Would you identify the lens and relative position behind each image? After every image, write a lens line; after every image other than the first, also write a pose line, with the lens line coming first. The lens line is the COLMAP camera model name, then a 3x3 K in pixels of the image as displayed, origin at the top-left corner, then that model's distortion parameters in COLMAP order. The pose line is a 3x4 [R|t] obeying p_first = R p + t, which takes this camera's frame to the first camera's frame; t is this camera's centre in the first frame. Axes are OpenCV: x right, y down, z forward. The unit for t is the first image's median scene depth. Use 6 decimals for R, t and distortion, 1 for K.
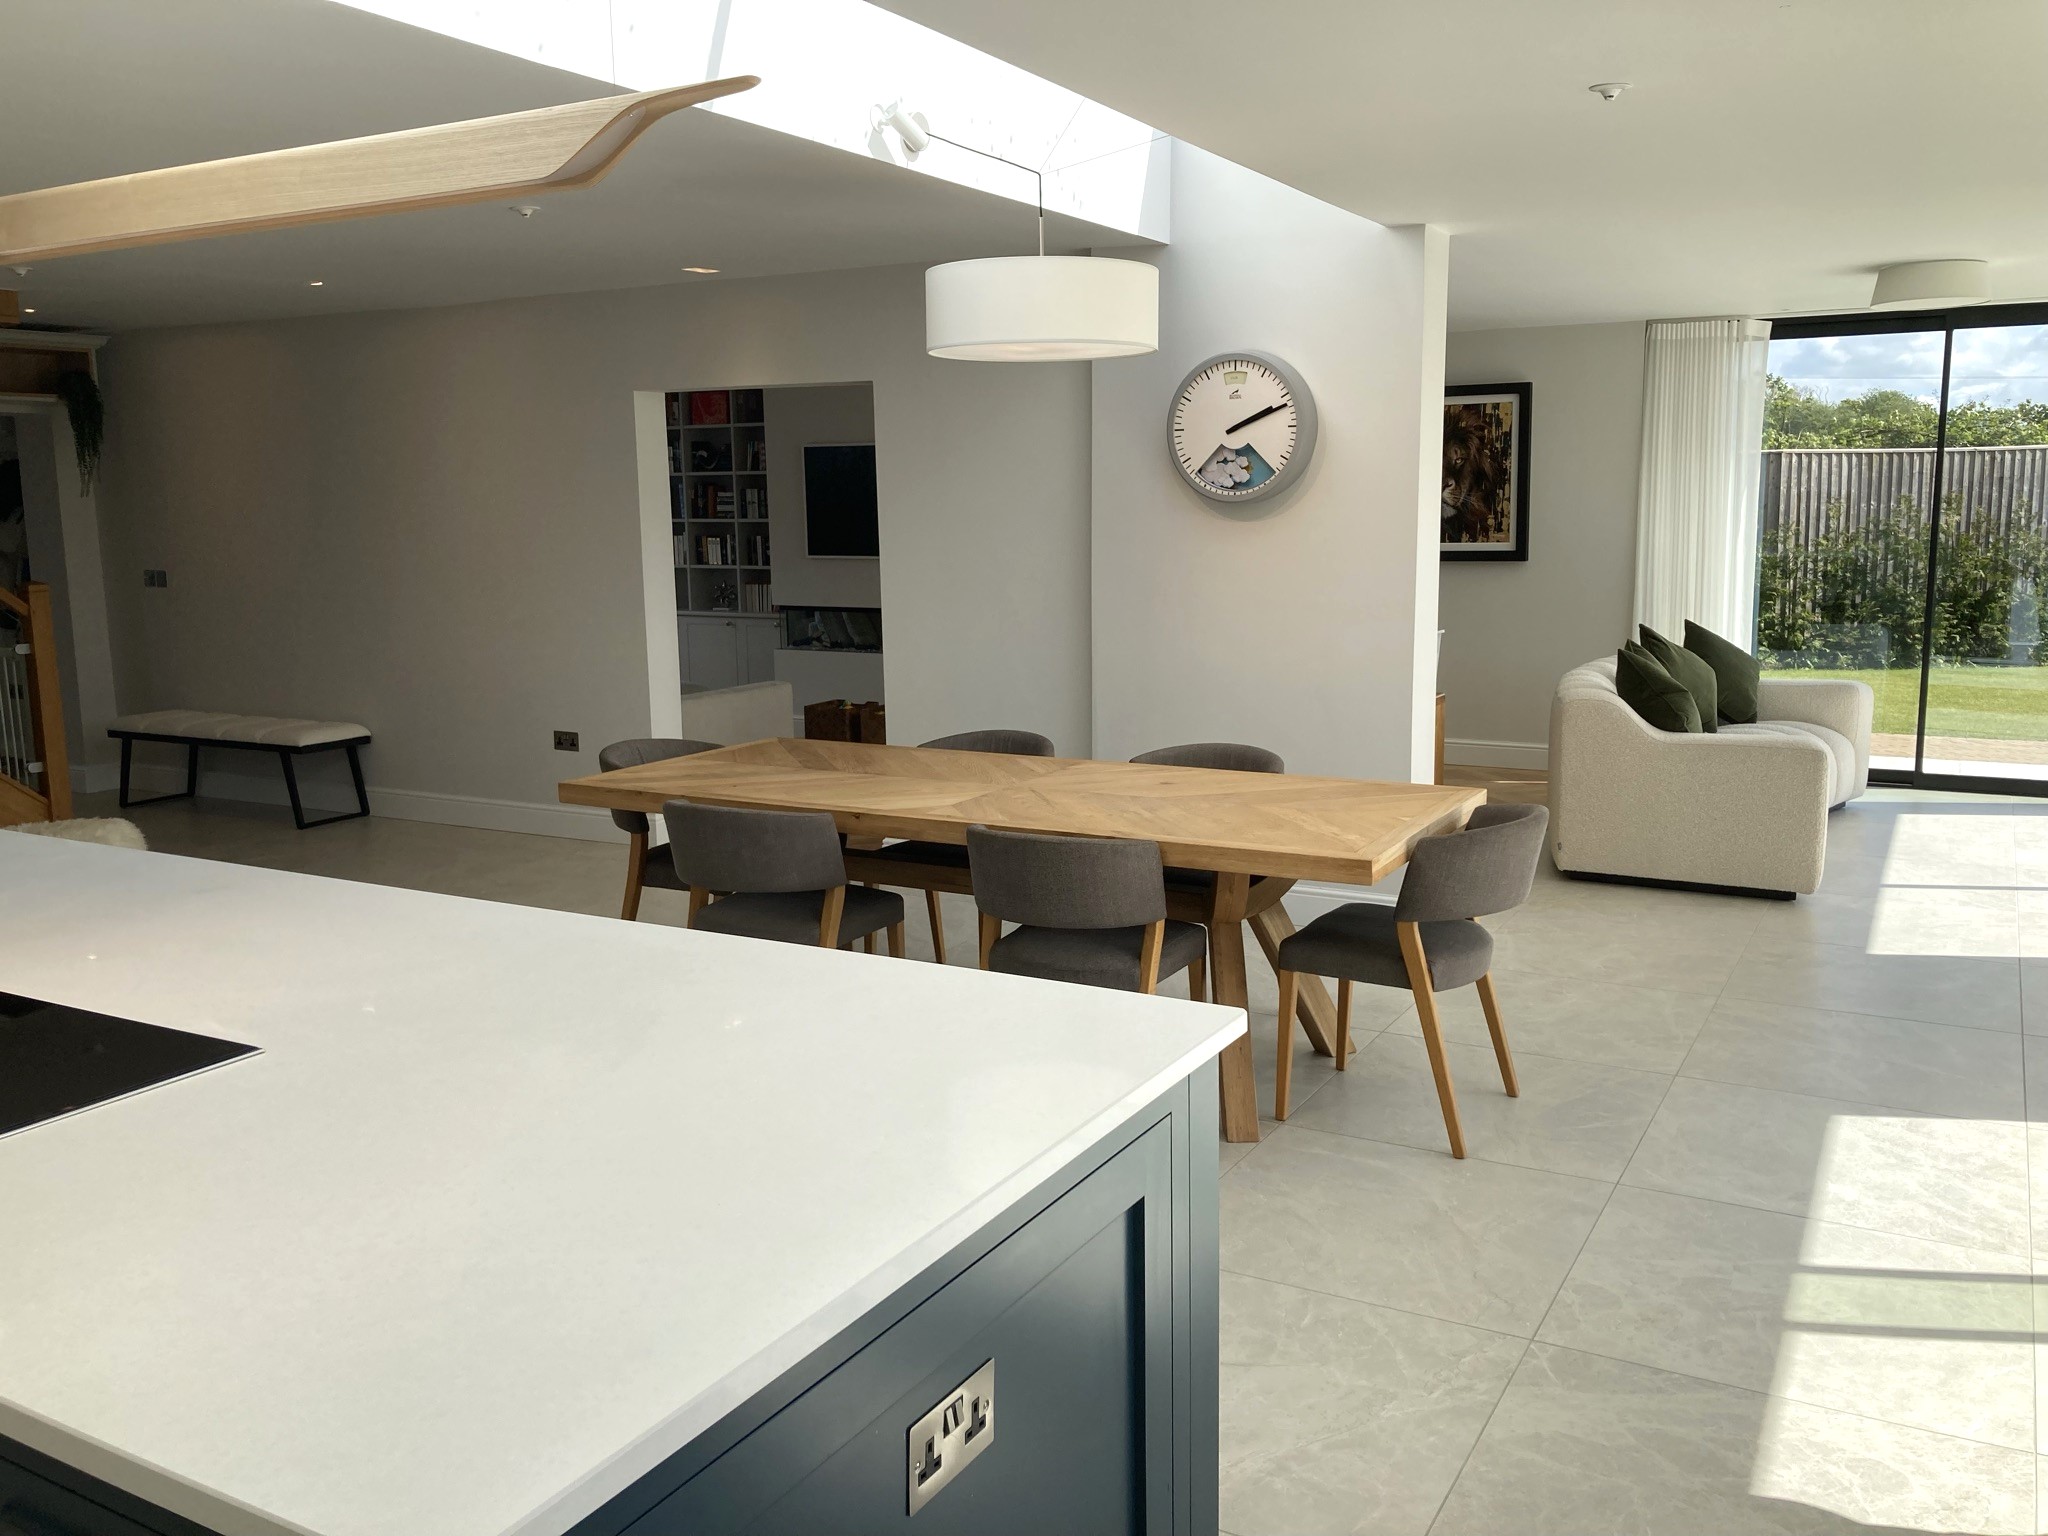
lens RADIAL K [[1747.8, 0, 1076.8], [0, 1747.8, 740.1], [0, 0, 1]] dist [0.111565, -0.079754]
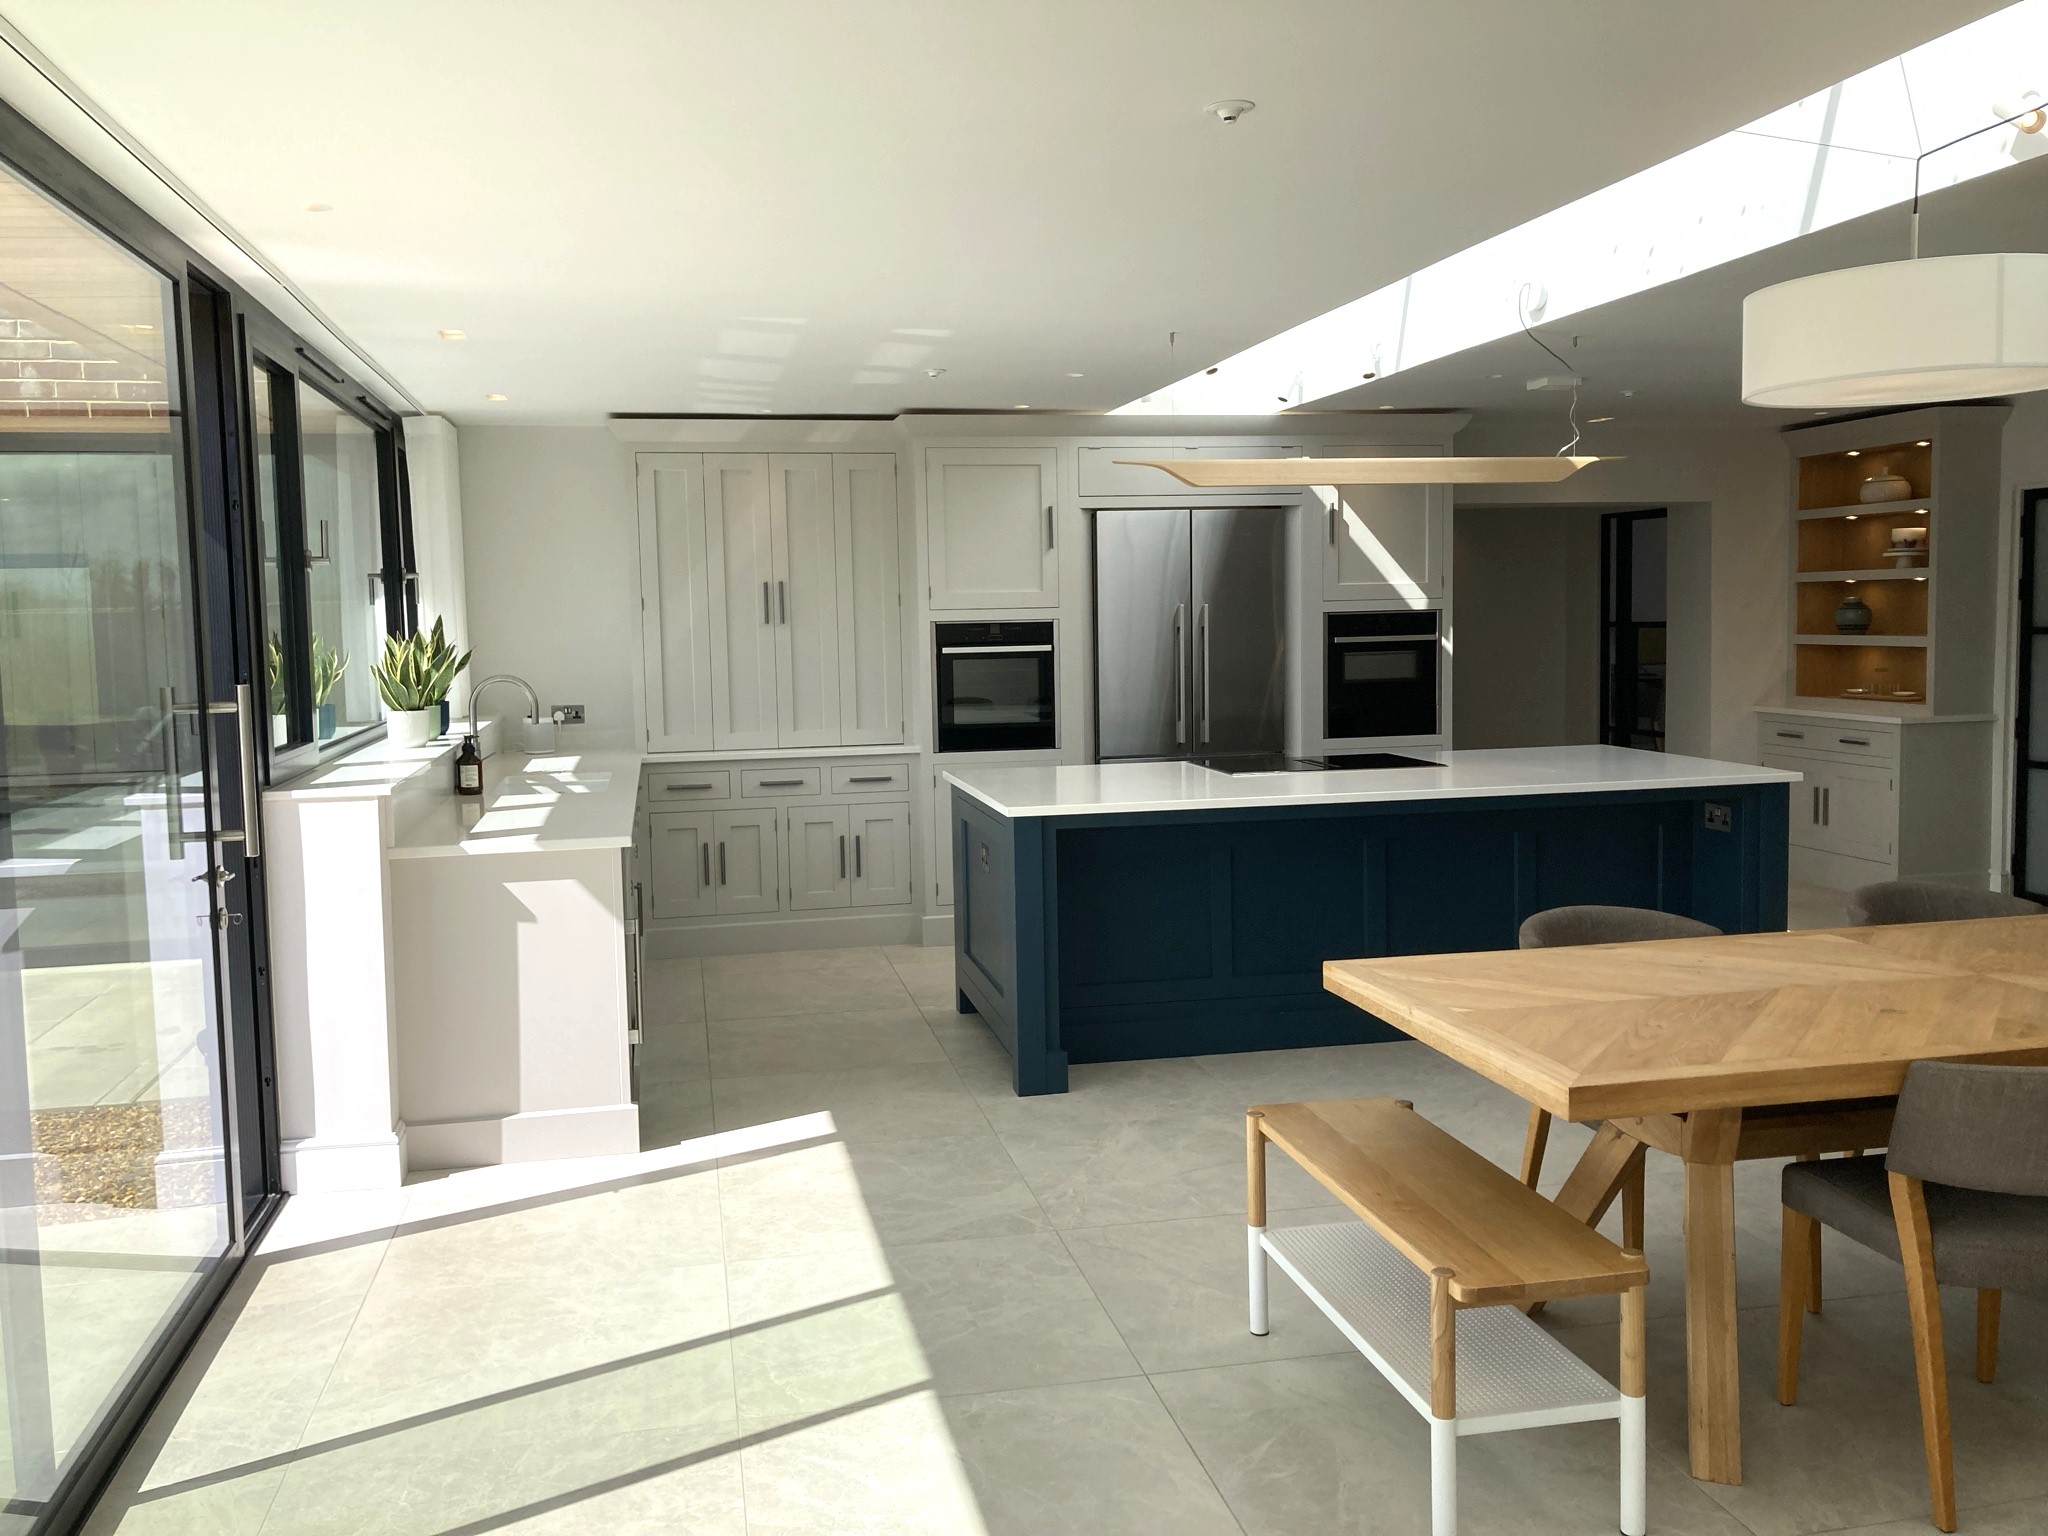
lens RADIAL K [[1728.0, 0, 1025.6], [0, 1728.0, 762.7], [0, 0, 1]] dist [0.010099, 0.002762]
pose [[-0.775893, 0.084984, -0.625114, 0.577661], [-0.055909, 0.977723, 0.202316, -0.146812], [0.628382, 0.191925, -0.753857, 1.038133]]
